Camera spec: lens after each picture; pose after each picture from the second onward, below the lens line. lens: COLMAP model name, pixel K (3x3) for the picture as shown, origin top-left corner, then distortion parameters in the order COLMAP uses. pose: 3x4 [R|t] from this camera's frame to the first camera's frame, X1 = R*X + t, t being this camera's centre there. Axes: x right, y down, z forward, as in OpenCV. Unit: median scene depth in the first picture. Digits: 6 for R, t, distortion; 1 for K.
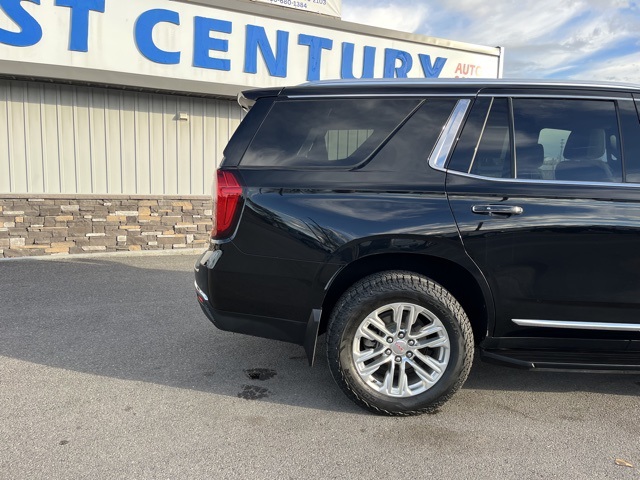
lens RADIAL K [[484.0, 0, 321.8], [0, 484.0, 233.2], [0, 0, 1]] dist [0.062617, -0.089438]
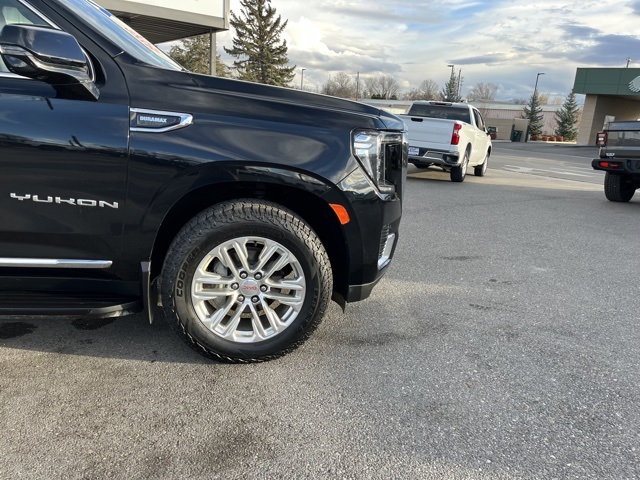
lens RADIAL K [[482.3, 0, 317.0], [0, 482.3, 238.5], [0, 0, 1]] dist [0.069763, -0.098731]
pose [[0.983102, -0.007159, 0.182917, 0.486428], [-0.020350, 0.988767, 0.148072, 0.016775], [-0.181922, -0.149292, 0.971914, 0.061998]]
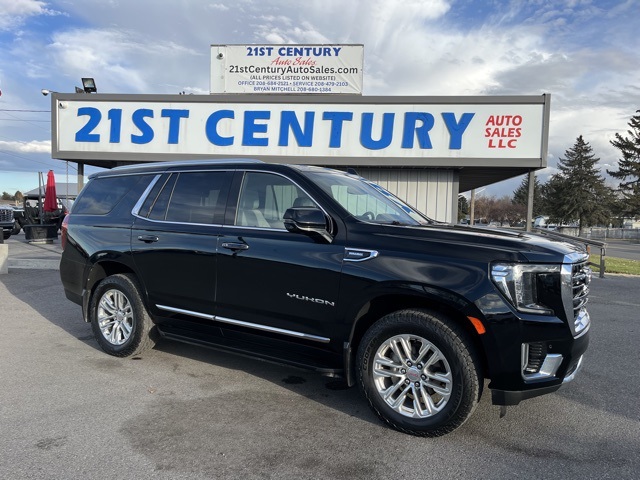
lens RADIAL K [[482.3, 0, 317.0], [0, 482.3, 238.5], [0, 0, 1]] dist [0.069763, -0.098731]
pose [[0.852913, 0.021196, -0.521623, 0.662323], [-0.068617, 0.995059, -0.071764, 0.013239], [0.517525, 0.097000, 0.850152, -0.057093]]
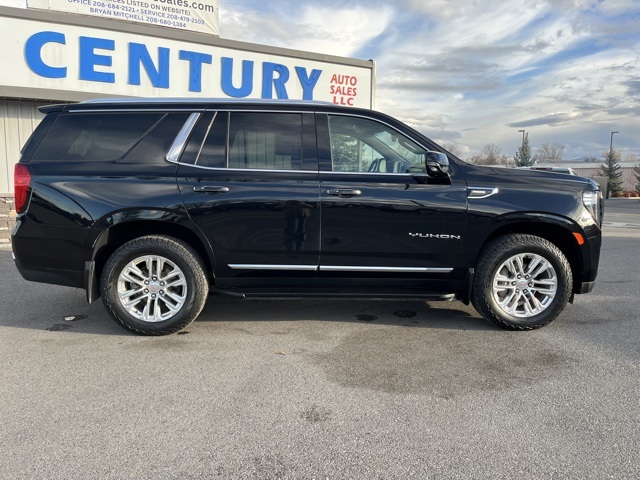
lens RADIAL K [[481.0, 0, 320.0], [0, 481.0, 237.8], [0, 0, 1]] dist [0.077721, -0.110965]
pose [[0.998049, -0.024705, 0.057338, 0.225011], [0.024442, 0.999687, 0.005279, 0.037002], [-0.057450, -0.003867, 0.998341, -0.176387]]
